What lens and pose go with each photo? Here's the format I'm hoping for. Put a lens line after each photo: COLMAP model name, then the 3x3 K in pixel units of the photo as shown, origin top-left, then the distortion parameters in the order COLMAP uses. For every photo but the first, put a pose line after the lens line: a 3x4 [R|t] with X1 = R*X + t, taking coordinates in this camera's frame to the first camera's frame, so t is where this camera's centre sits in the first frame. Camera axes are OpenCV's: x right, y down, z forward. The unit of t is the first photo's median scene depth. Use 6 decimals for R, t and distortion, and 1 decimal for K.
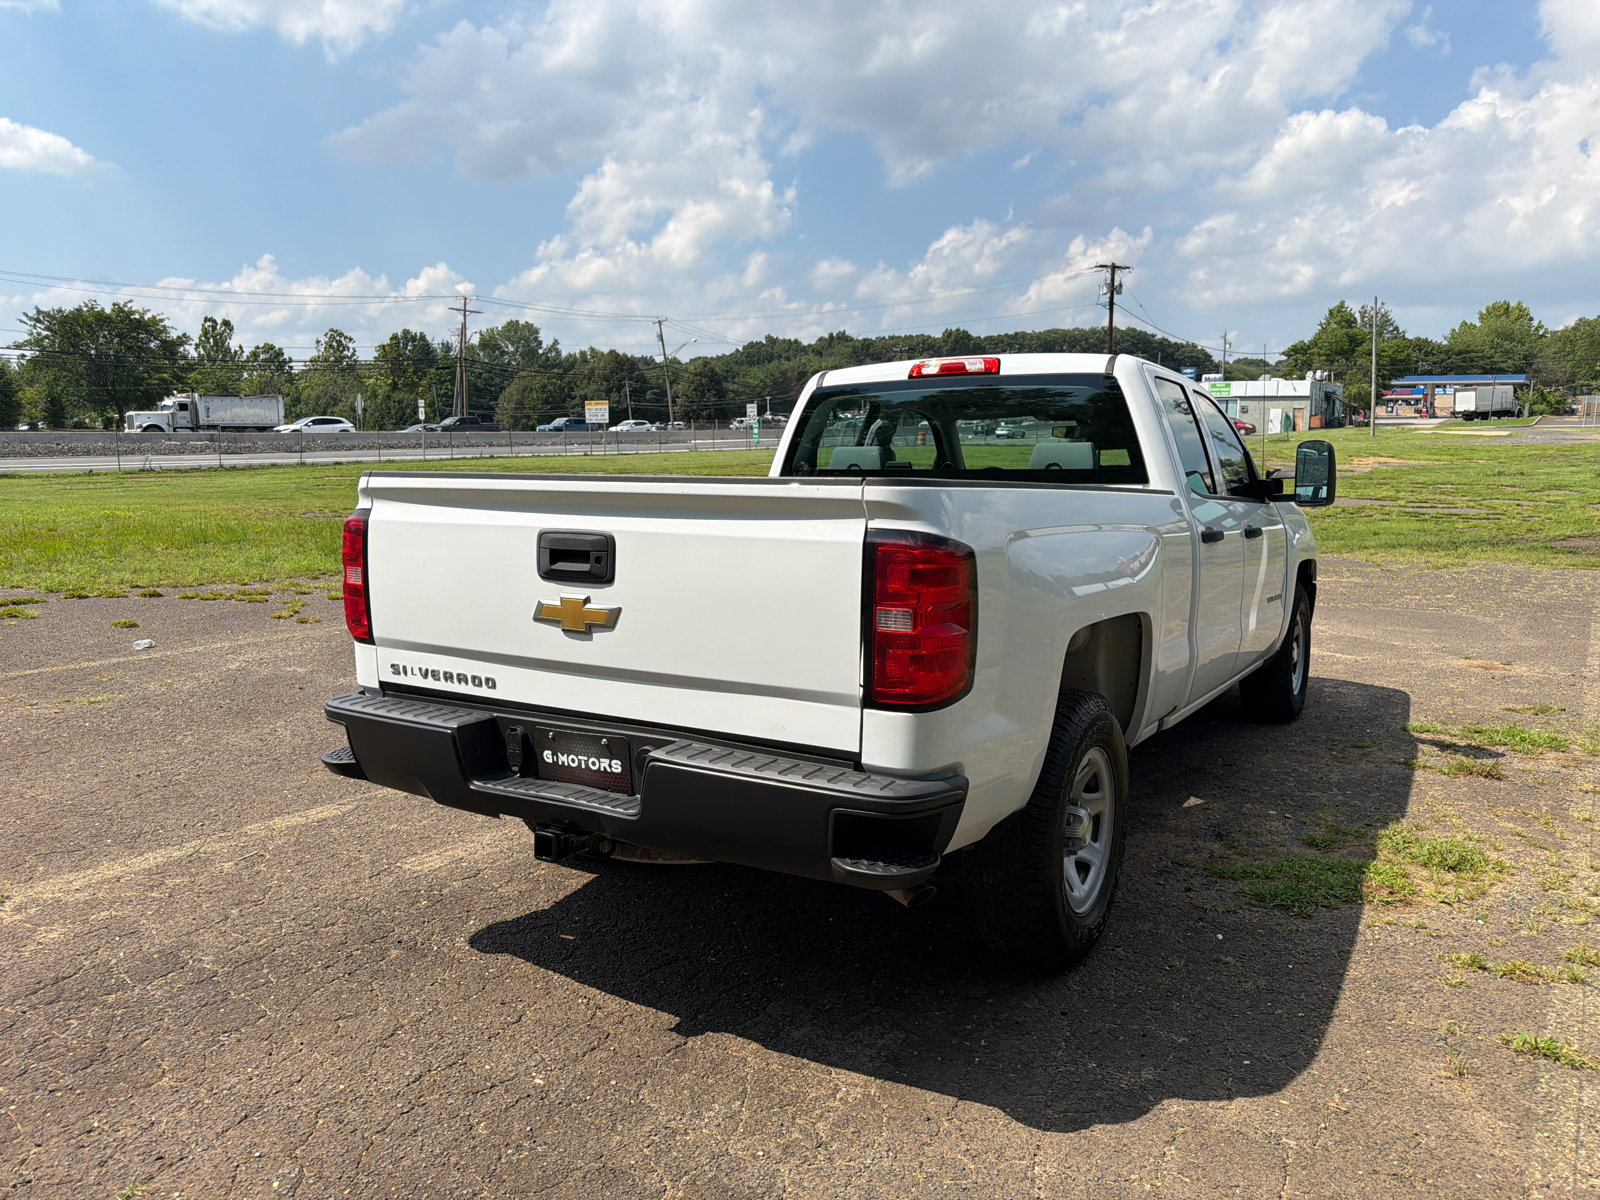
lens RADIAL K [[1134.1, 0, 803.1], [0, 1134.1, 609.7], [0, 0, 1]] dist [0.080009, -0.114277]
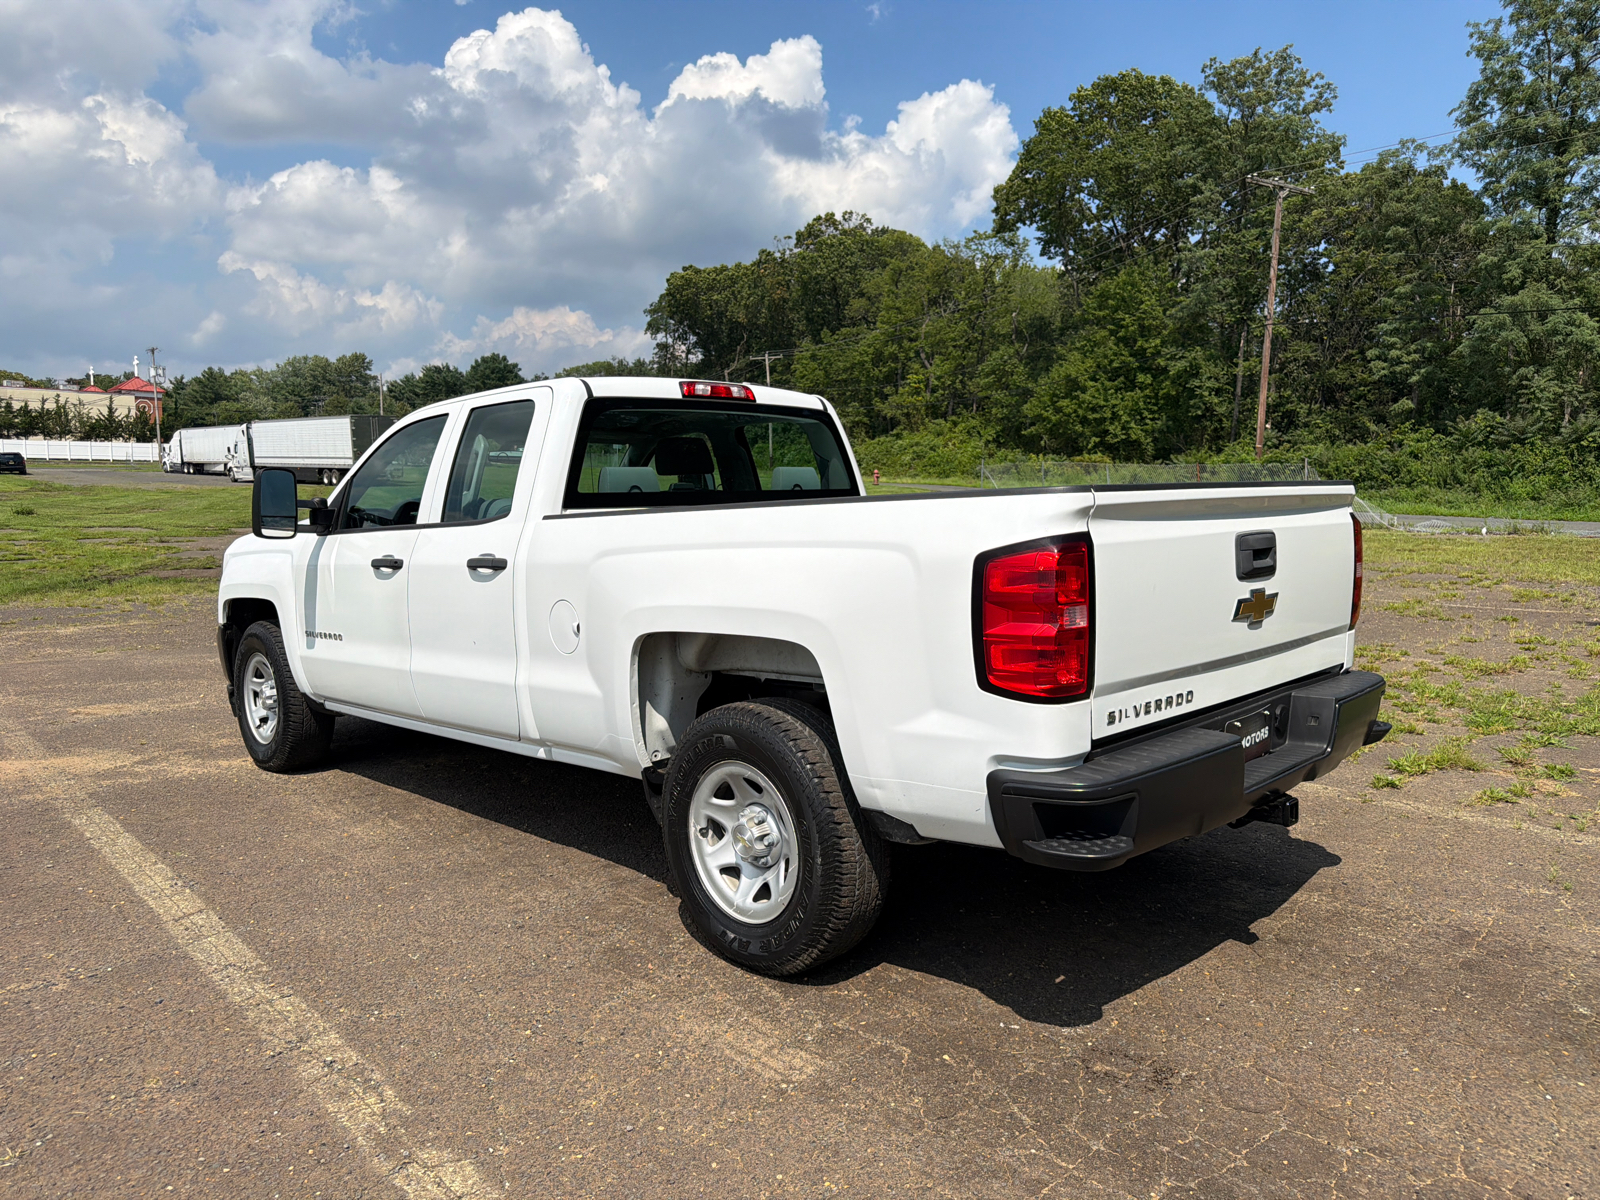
lens RADIAL K [[1125.1, 0, 805.8], [0, 1125.1, 622.7], [0, 0, 1]] dist [0.132333, -0.199767]
pose [[0.223851, -0.117757, 0.967483, -0.843598], [0.142095, 0.986010, 0.087135, -0.085480], [-0.964210, 0.117969, 0.237452, 0.705304]]
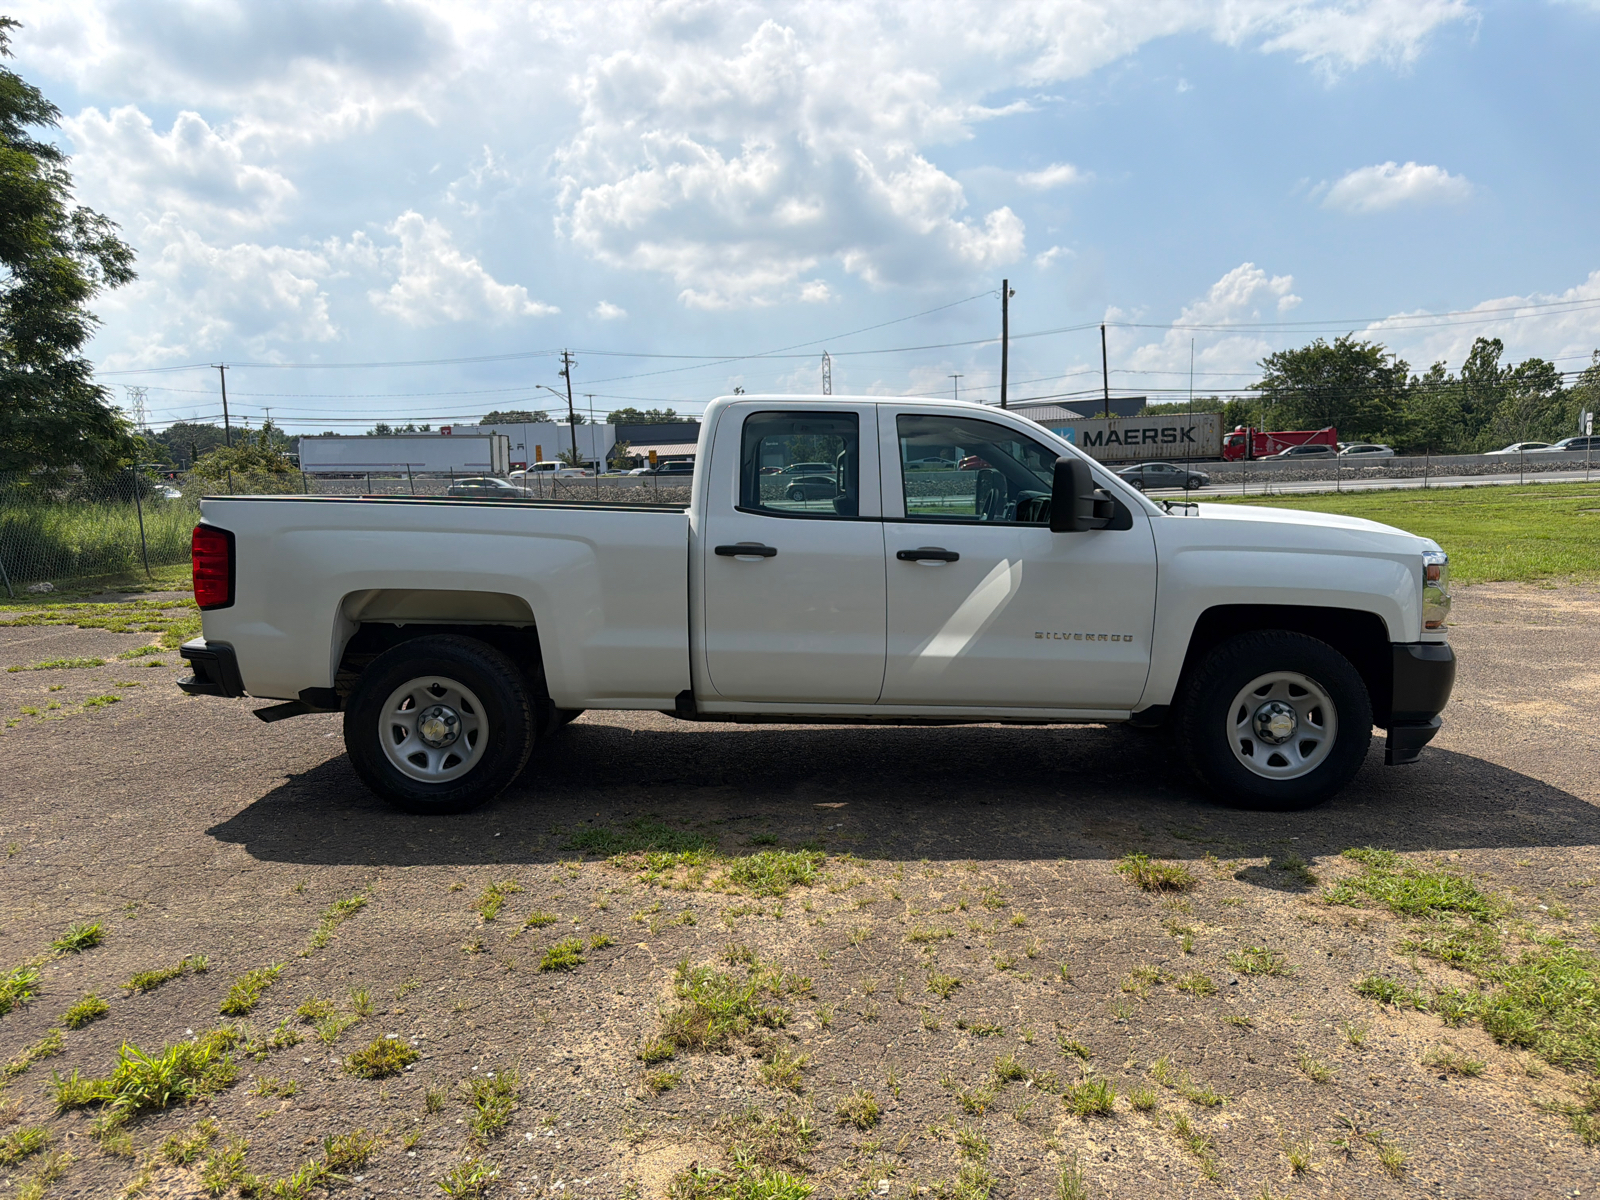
lens RADIAL K [[1151.5, 0, 838.6], [0, 1151.5, 677.5], [0, 0, 1]] dist [0.004701, 0.000754]
pose [[0.526551, 0.130742, -0.840030, 1.285985], [-0.100330, 0.990755, 0.091311, -0.050289], [0.844203, 0.036200, 0.534801, 0.452787]]
